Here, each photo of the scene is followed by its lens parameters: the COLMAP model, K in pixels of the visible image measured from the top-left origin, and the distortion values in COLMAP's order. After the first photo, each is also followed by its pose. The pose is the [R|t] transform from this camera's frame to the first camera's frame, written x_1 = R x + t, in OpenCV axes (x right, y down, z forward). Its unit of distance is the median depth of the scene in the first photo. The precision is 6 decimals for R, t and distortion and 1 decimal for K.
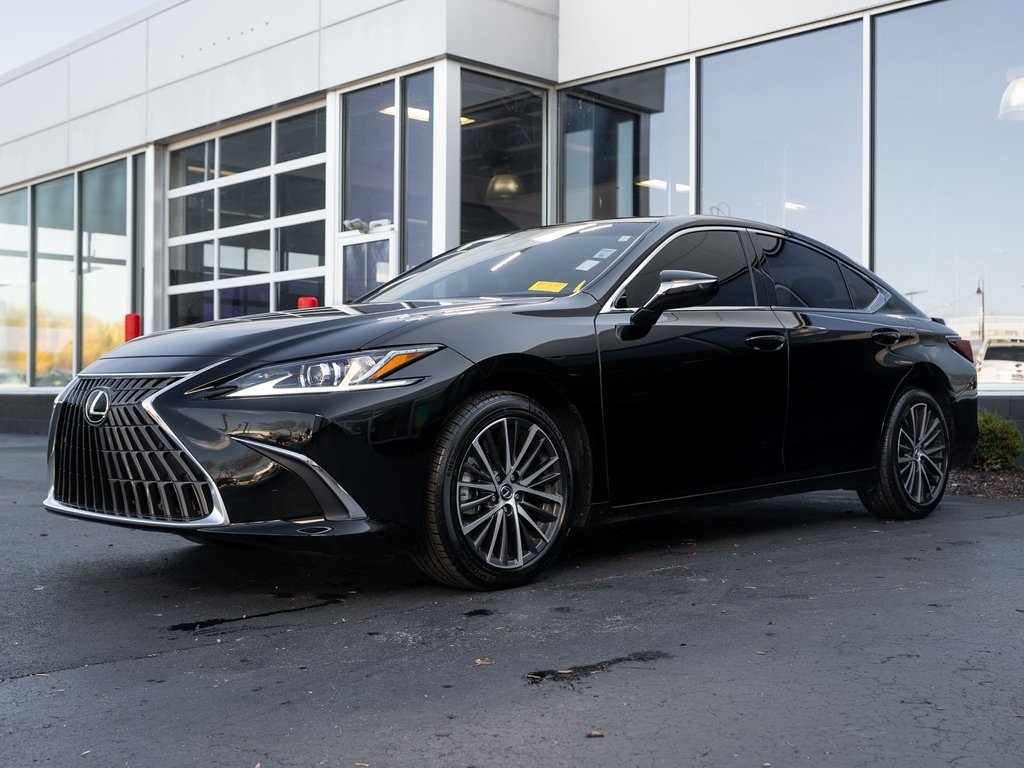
lens RADIAL K [[1242.9, 0, 511.3], [0, 1242.9, 404.9], [0, 0, 1]] dist [-0.037991, -0.012827]
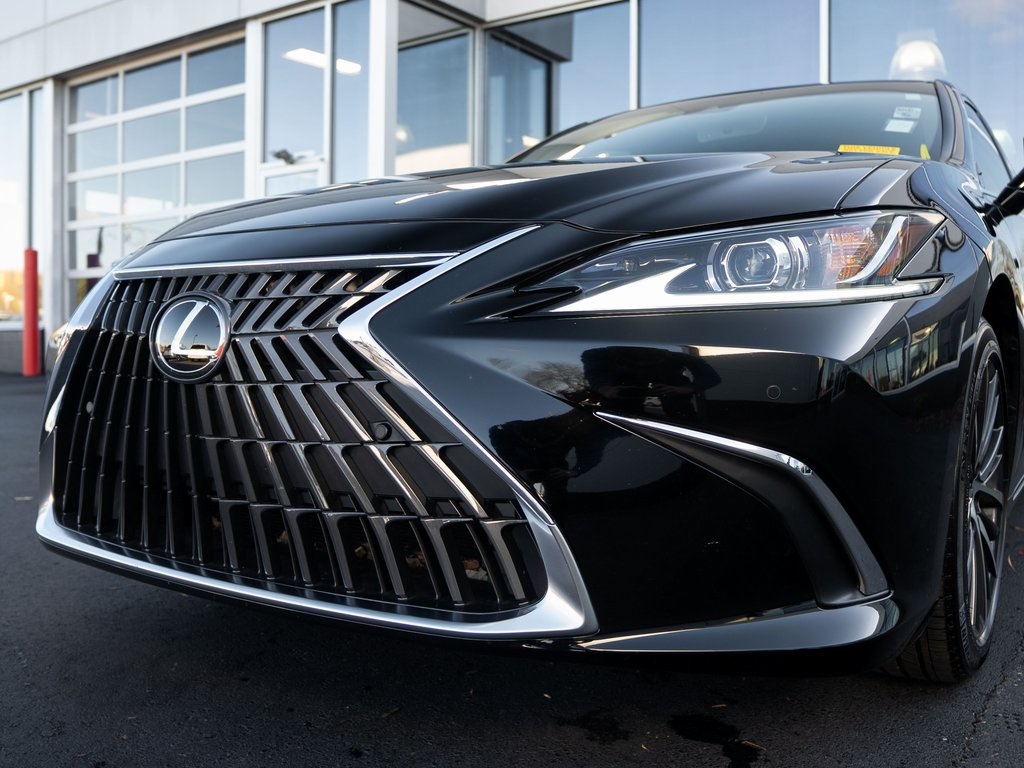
lens RADIAL K [[978.3, 0, 512.0], [0, 978.3, 384.0], [0, 0, 1]] dist [-0.072485, 0.005410]
pose [[0.981894, -0.004859, 0.189368, -0.290723], [-0.003682, 0.998992, 0.044726, 0.002618], [-0.189395, -0.044614, 0.980887, 0.648174]]
